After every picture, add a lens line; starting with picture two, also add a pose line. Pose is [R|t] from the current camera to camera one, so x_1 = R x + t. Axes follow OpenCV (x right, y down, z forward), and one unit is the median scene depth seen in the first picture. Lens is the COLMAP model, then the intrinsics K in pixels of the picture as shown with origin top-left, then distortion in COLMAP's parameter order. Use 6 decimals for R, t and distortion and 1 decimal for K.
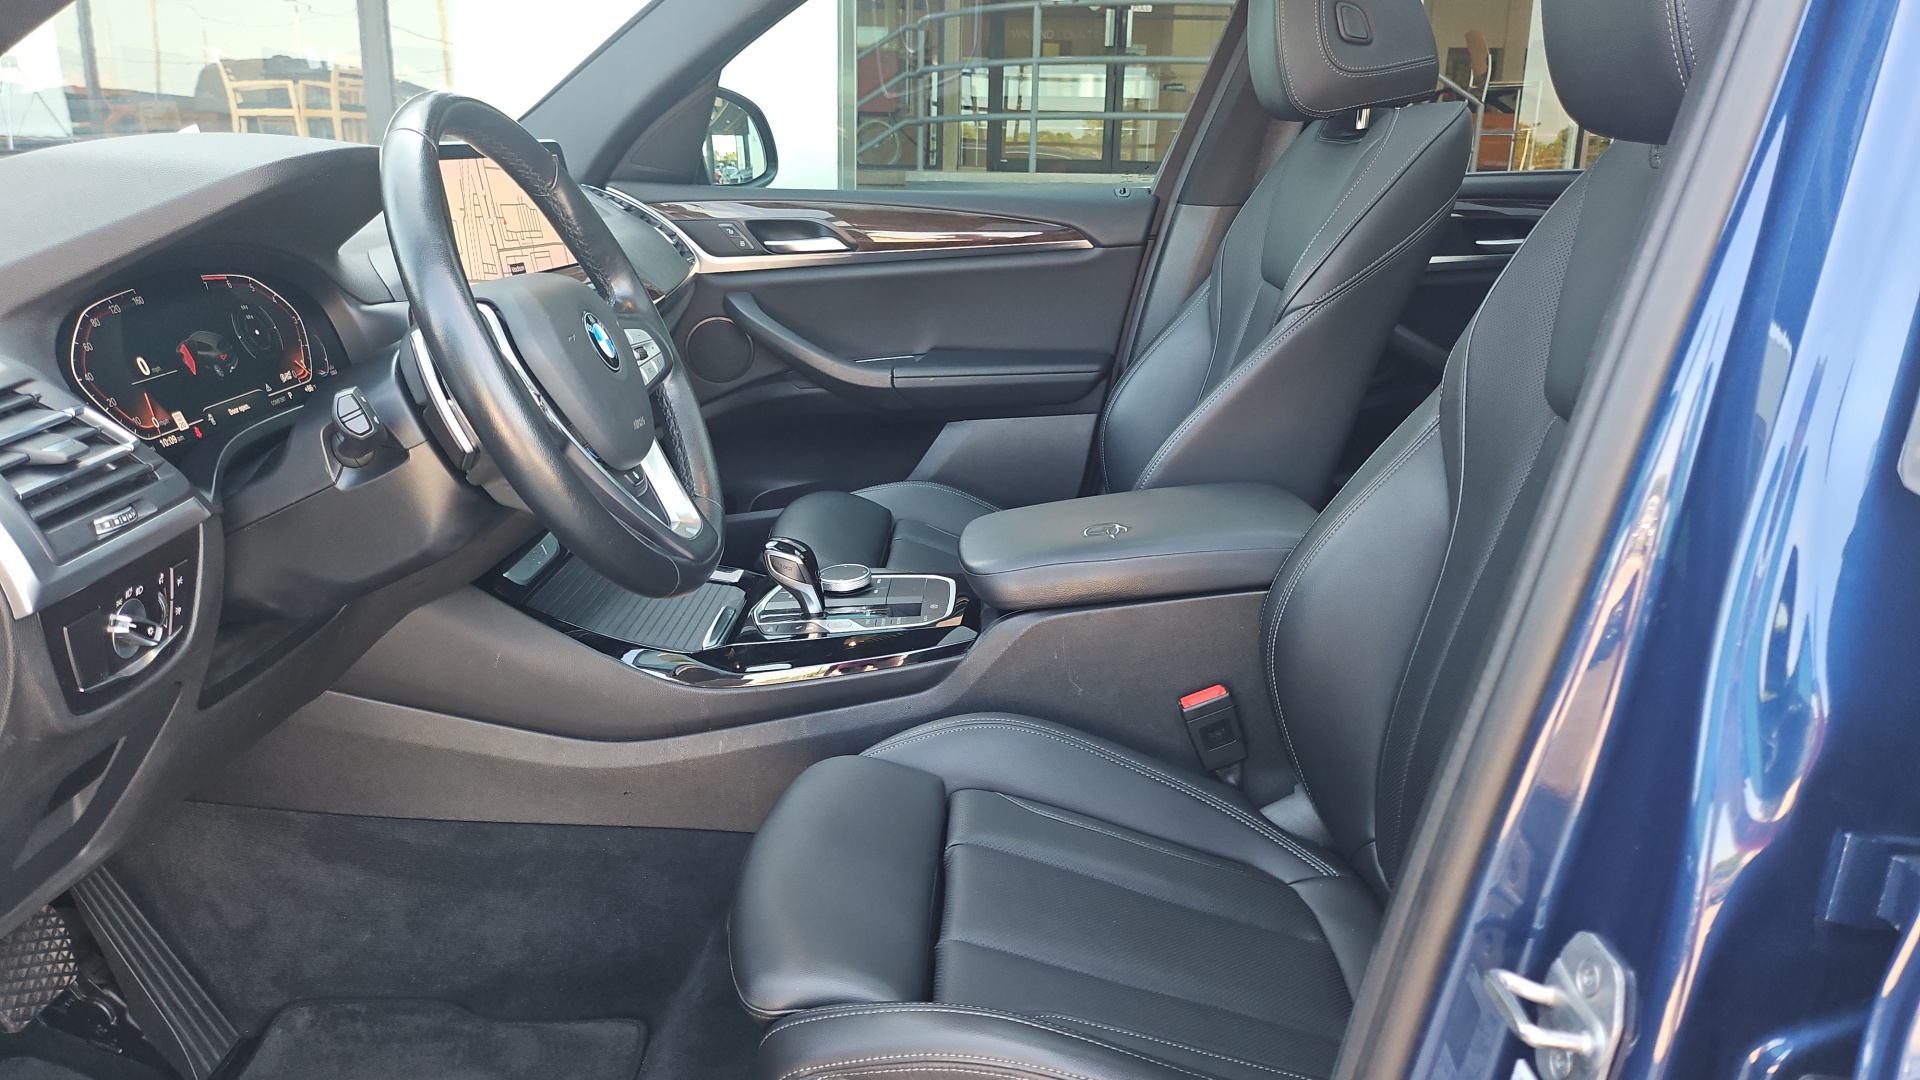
lens RADIAL K [[1353.6, 0, 961.2], [0, 1353.6, 537.3], [0, 0, 1]] dist [0.051564, -0.062883]
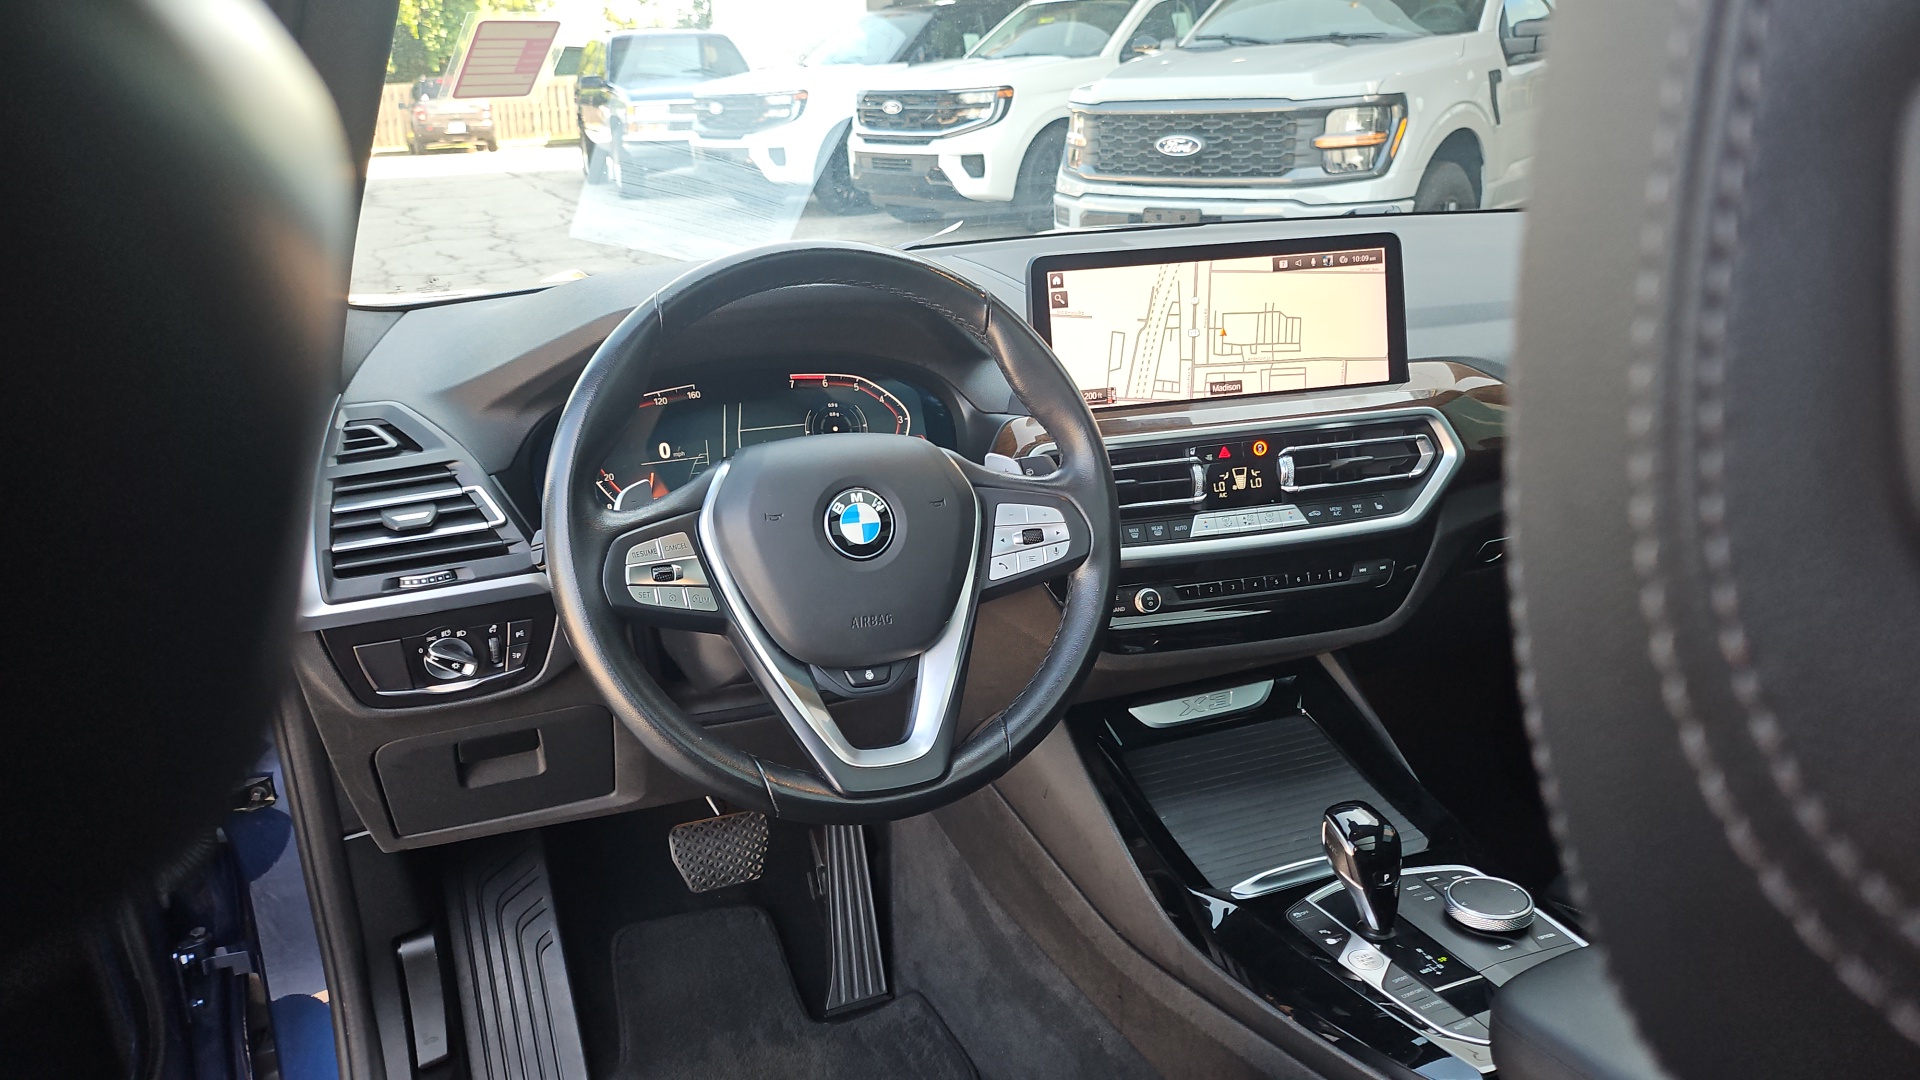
lens RADIAL K [[1353.6, 0, 938.9], [0, 1353.6, 569.6], [0, 0, 1]] dist [0.051564, -0.062883]
pose [[0.379501, 0.289130, -0.878853, 0.418156], [-0.232781, 0.949196, 0.211754, -0.240340], [0.895428, 0.124219, 0.427525, 0.510592]]
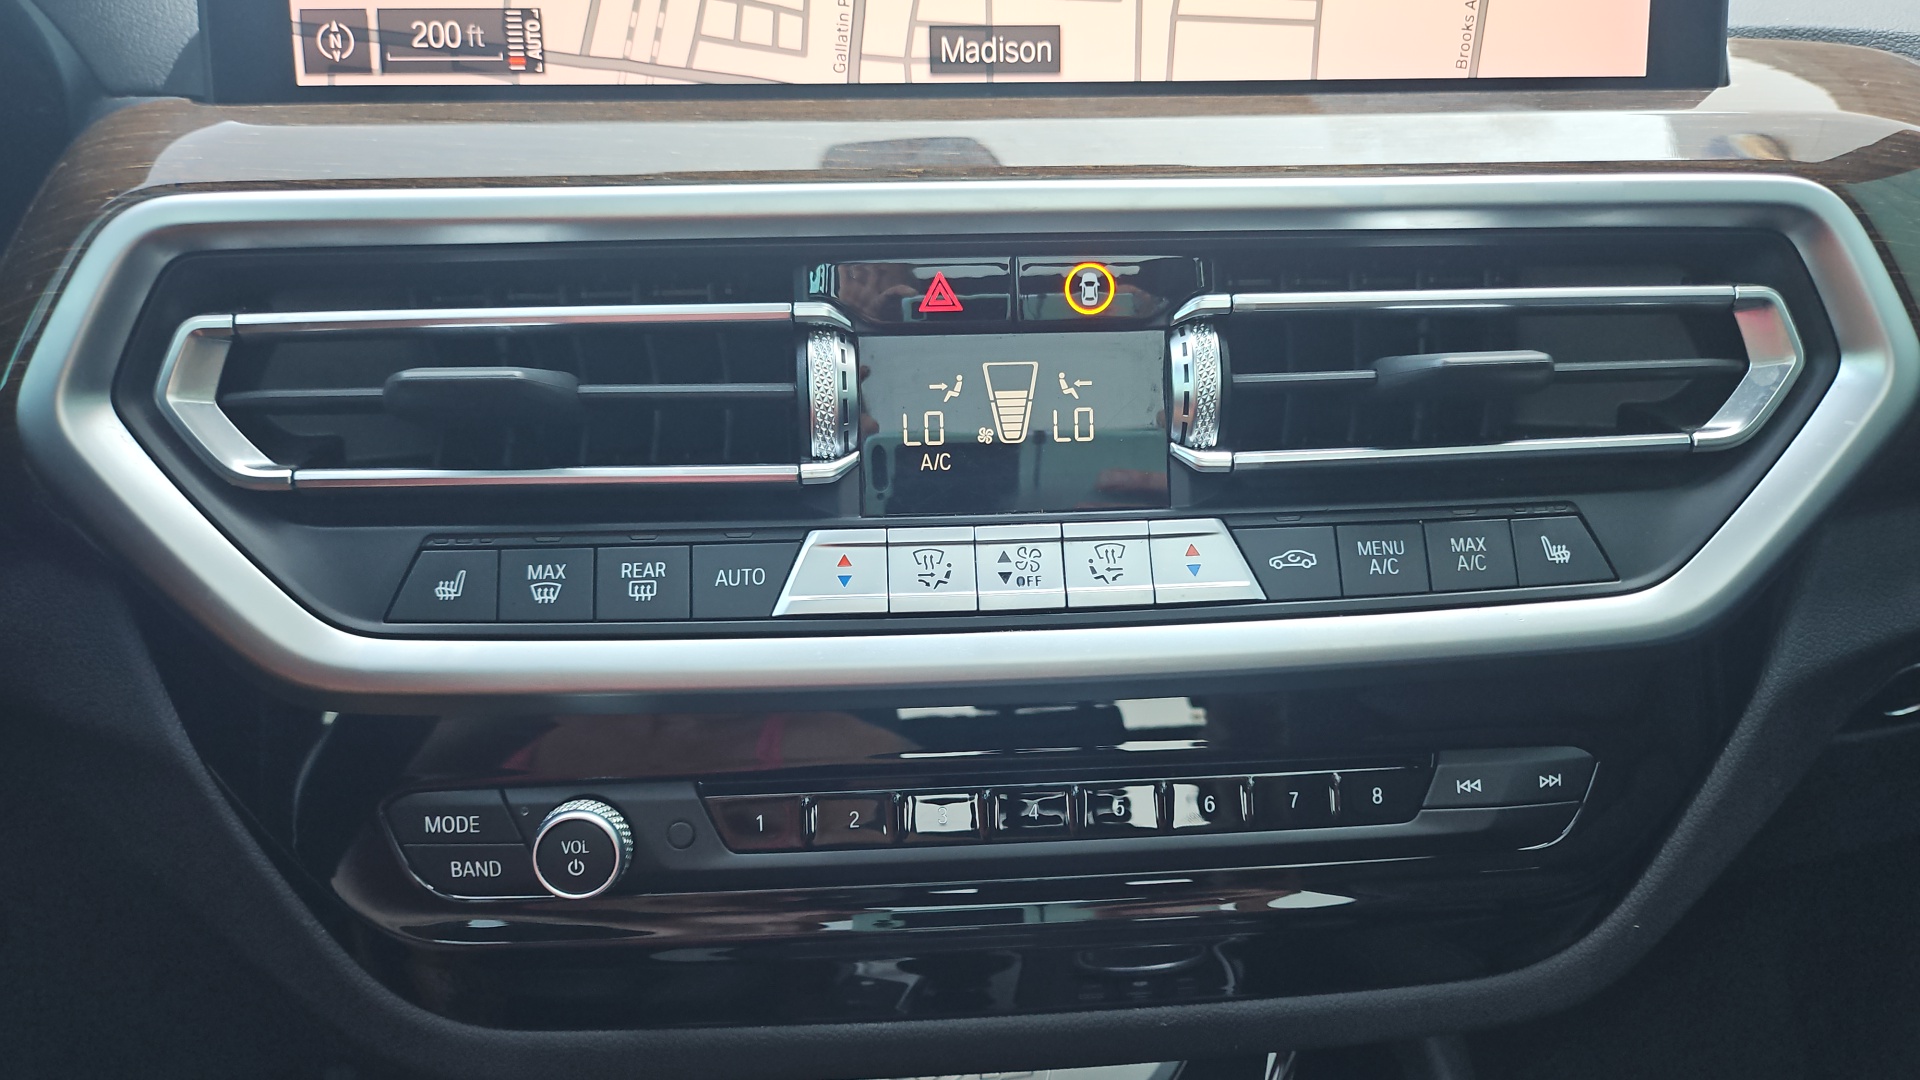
lens RADIAL K [[1353.6, 0, 964.6], [0, 1353.6, 533.5], [0, 0, 1]] dist [0.051564, -0.062883]
pose [[0.240030, 0.354891, -0.903570, -0.099931], [-0.281753, 0.916183, 0.284998, -0.196998], [0.928978, 0.186176, 0.319903, 0.991415]]
